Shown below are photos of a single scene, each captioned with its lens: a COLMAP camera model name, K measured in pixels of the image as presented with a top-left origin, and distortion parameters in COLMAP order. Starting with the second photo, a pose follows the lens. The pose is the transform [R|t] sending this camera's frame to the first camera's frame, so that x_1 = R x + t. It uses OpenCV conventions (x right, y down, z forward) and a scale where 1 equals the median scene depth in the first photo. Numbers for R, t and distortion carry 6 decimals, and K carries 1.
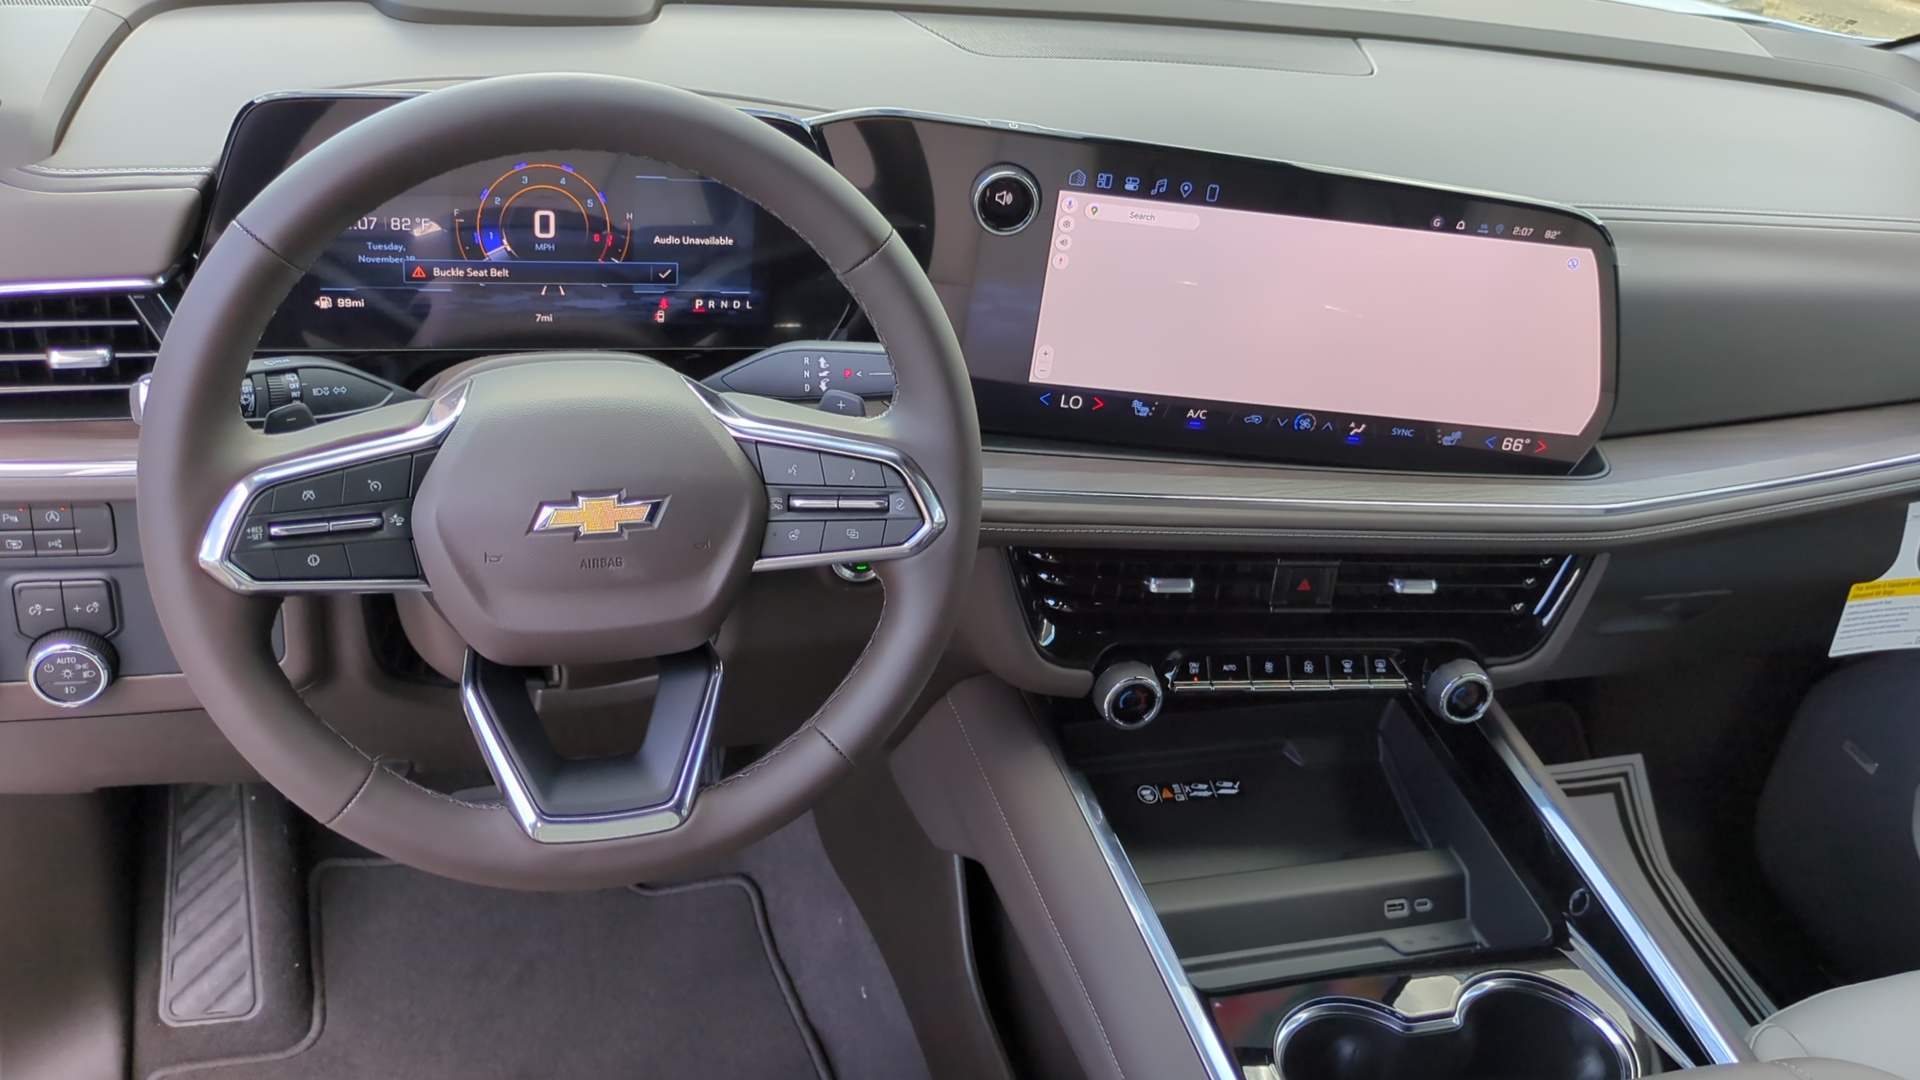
lens RADIAL K [[1642.7, 0, 957.0], [0, 1642.7, 529.8], [0, 0, 1]] dist [0.038818, -0.046728]
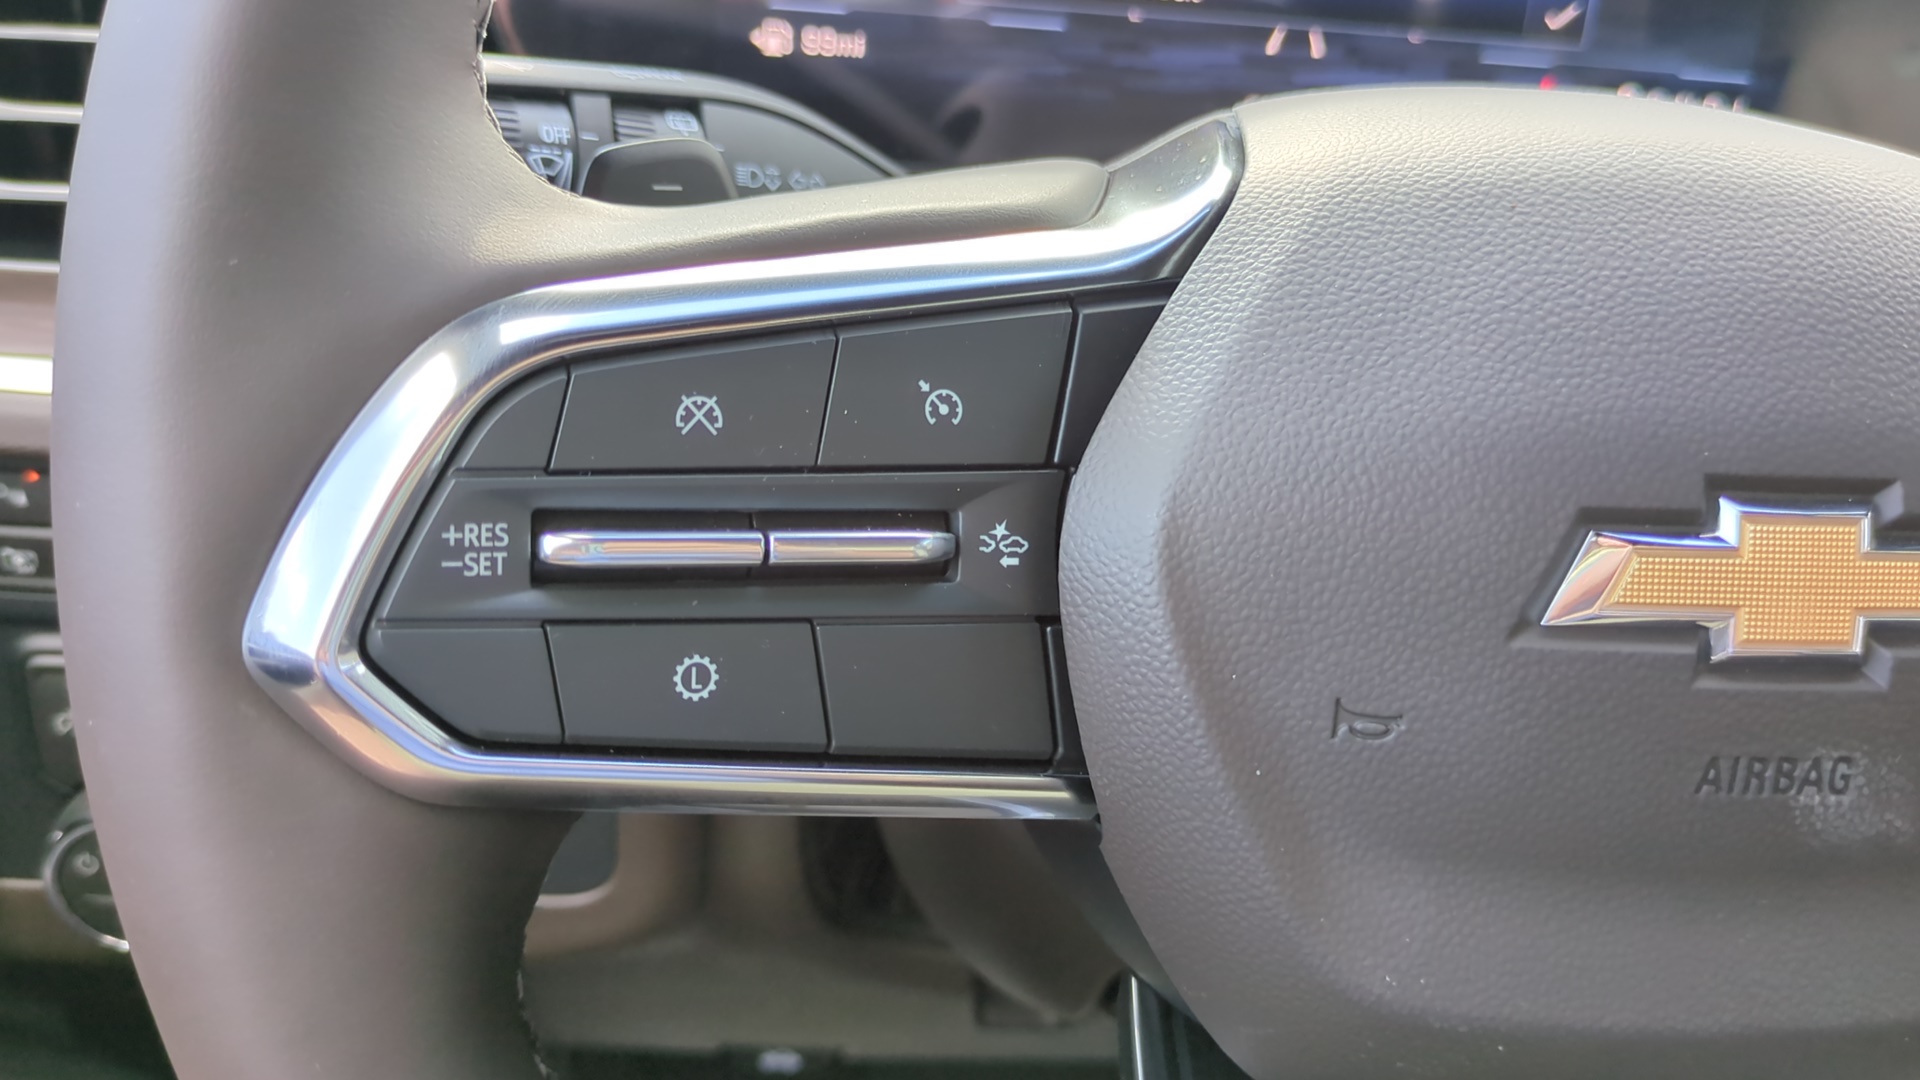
lens RADIAL K [[1642.7, 0, 969.0], [0, 1642.7, 526.4], [0, 0, 1]] dist [0.038818, -0.046728]
pose [[0.975155, 0.063595, -0.212201, -0.239829], [-0.076997, 0.995486, -0.055497, 0.005074], [0.207714, 0.070457, 0.975649, 0.614604]]
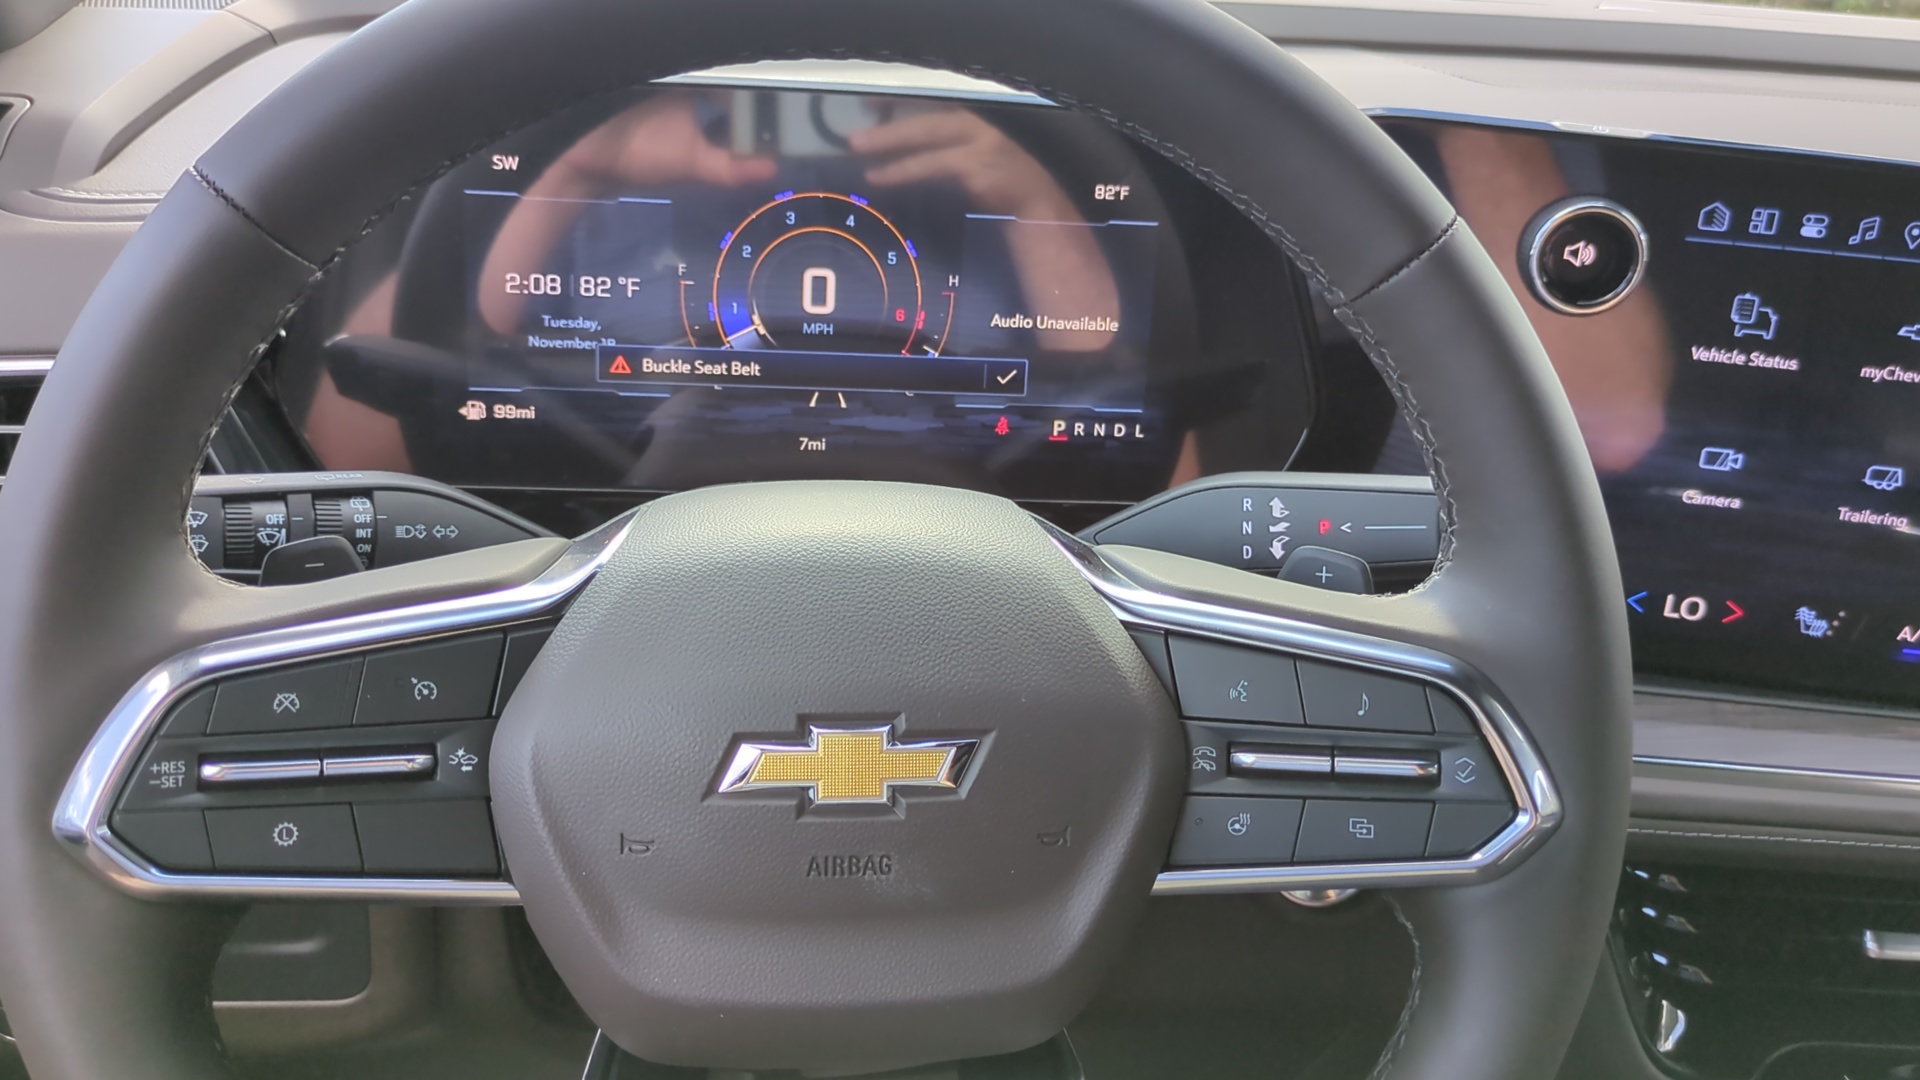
lens RADIAL K [[1642.7, 0, 962.8], [0, 1642.7, 540.2], [0, 0, 1]] dist [0.038818, -0.046728]
pose [[0.979140, 0.014132, -0.202695, -0.072350], [-0.044915, 0.987954, -0.148089, -0.003693], [0.198160, 0.154104, 0.967980, 0.437552]]
